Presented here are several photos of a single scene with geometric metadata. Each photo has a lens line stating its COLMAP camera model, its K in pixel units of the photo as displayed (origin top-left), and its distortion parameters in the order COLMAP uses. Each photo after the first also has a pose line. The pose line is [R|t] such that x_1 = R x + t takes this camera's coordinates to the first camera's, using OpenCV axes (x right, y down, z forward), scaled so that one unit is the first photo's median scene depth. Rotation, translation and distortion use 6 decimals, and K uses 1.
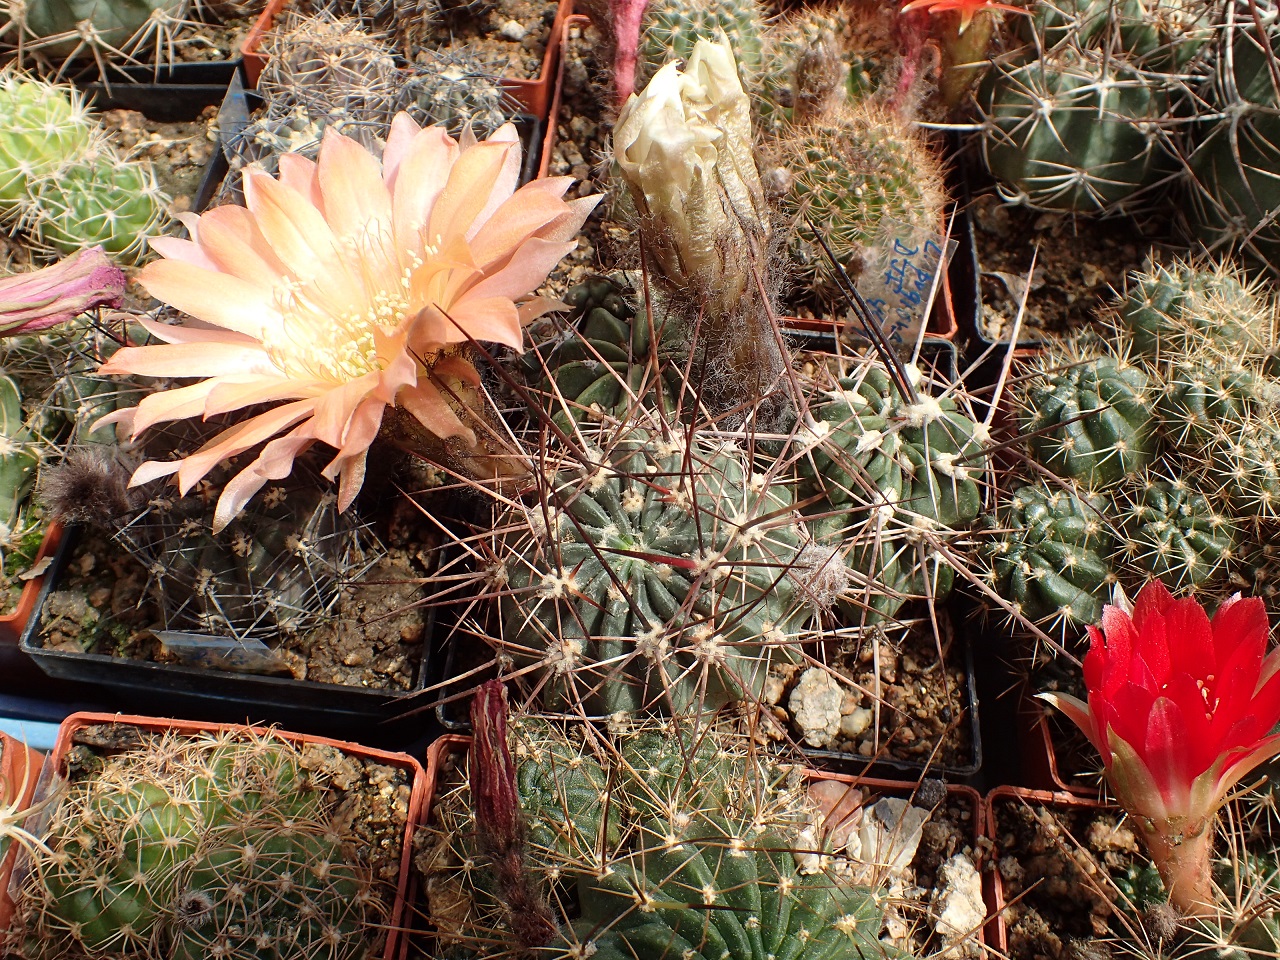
lens RADIAL K [[1151.2, 0, 634.0], [0, 1151.2, 480.5], [0, 0, 1]] dist [-0.033754, -0.015739]
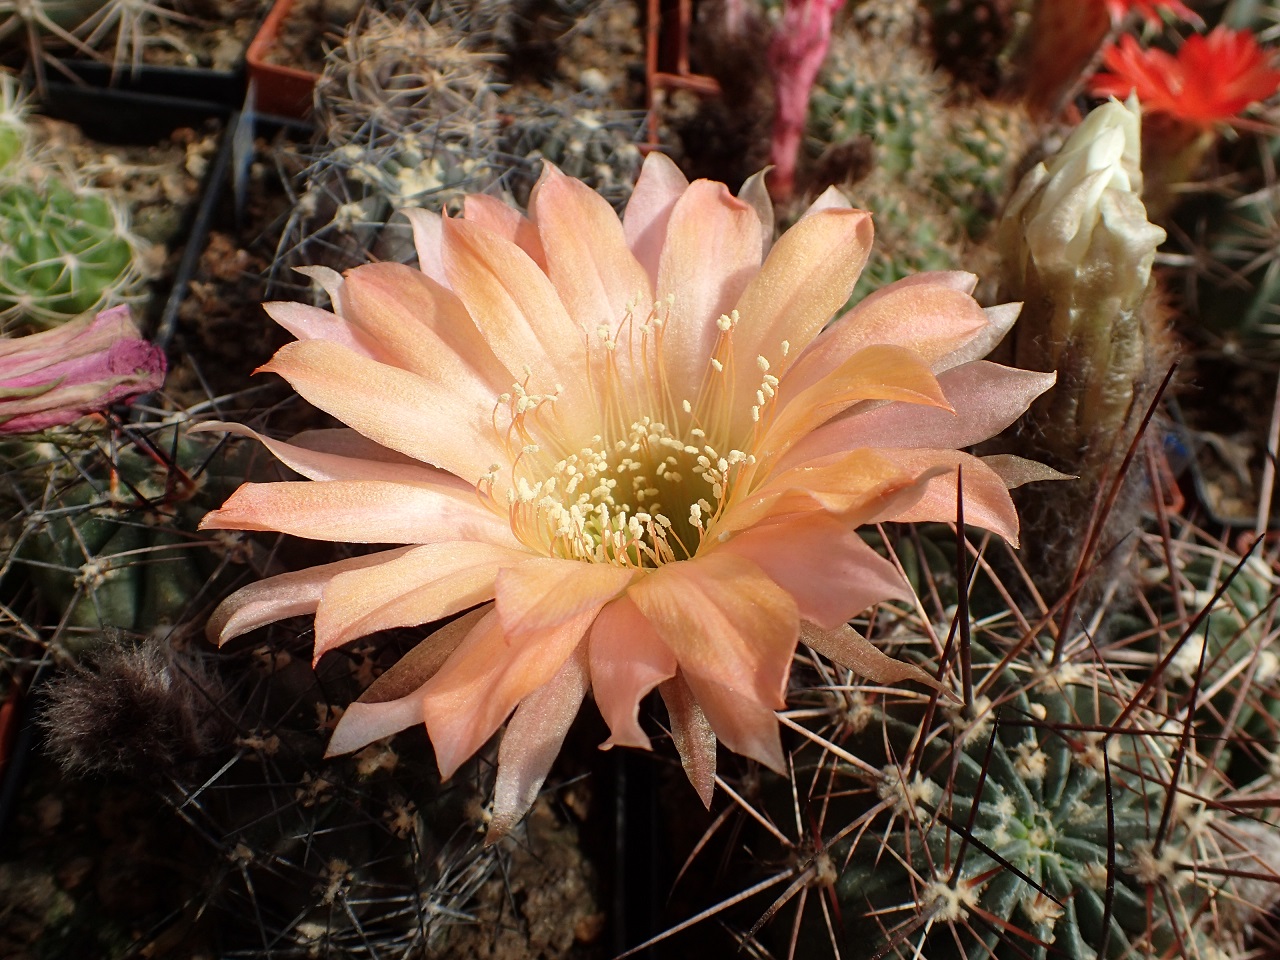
lens RADIAL K [[1196.7, 0, 642.9], [0, 1196.7, 505.6], [0, 0, 1]] dist [-0.030867, -0.011750]
pose [[0.978645, 0.057058, 0.197478, -0.311681], [-0.040992, 0.995579, -0.084512, -0.052801], [-0.201427, 0.074613, 0.976658, 0.311298]]
